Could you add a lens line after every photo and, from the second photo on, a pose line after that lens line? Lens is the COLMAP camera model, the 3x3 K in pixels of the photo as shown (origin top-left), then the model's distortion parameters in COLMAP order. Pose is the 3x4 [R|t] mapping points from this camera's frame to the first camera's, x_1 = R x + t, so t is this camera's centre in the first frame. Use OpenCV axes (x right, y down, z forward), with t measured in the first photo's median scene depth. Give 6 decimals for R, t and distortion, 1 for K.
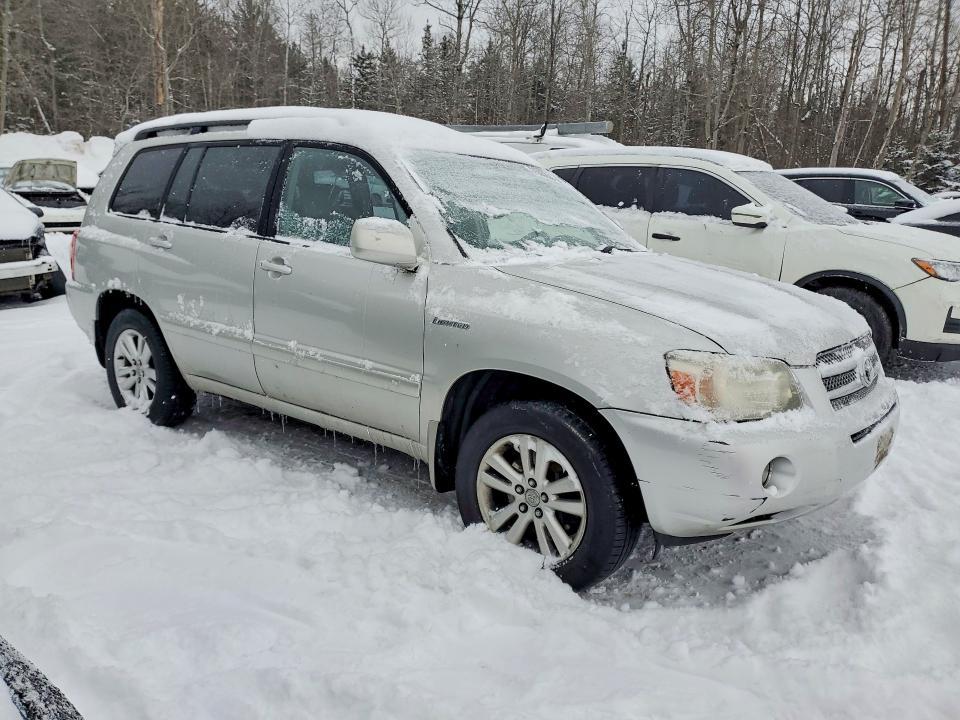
lens RADIAL K [[768.0, 0, 480.0], [0, 768.0, 360.0], [0, 0, 1]] dist [-0.001274, 0.133345]
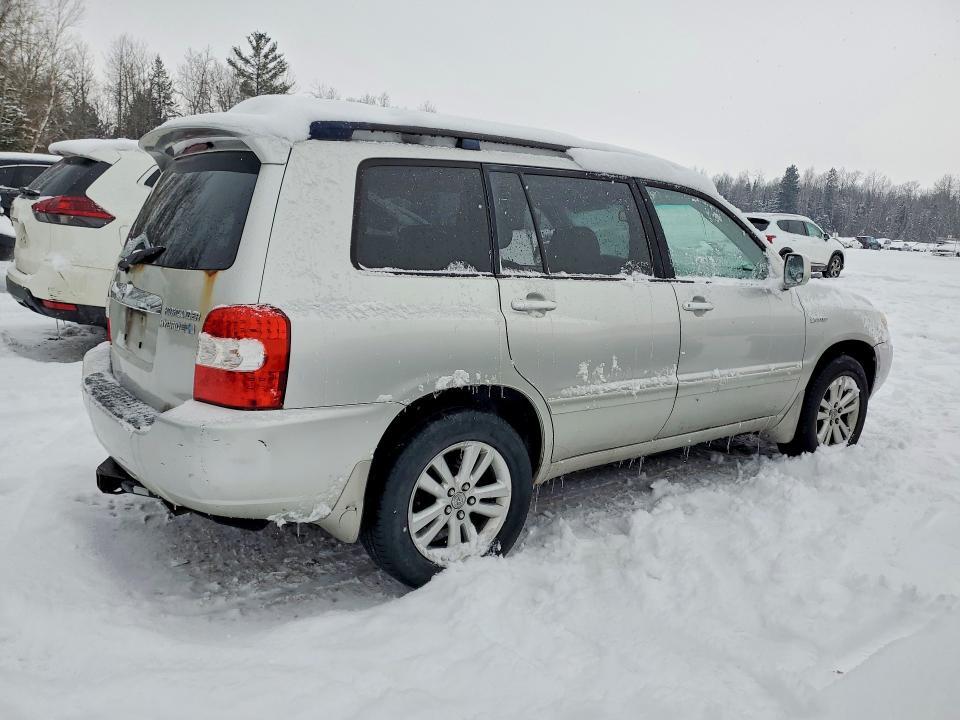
lens RADIAL K [[718.1, 0, 480.0], [0, 718.1, 360.0], [0, 0, 1]] dist [0.153019, -0.000083]
pose [[0.239853, -0.203726, 0.949192, -1.176222], [0.168785, 0.971594, 0.165883, -0.240454], [-0.956024, 0.120422, 0.267426, 0.938484]]
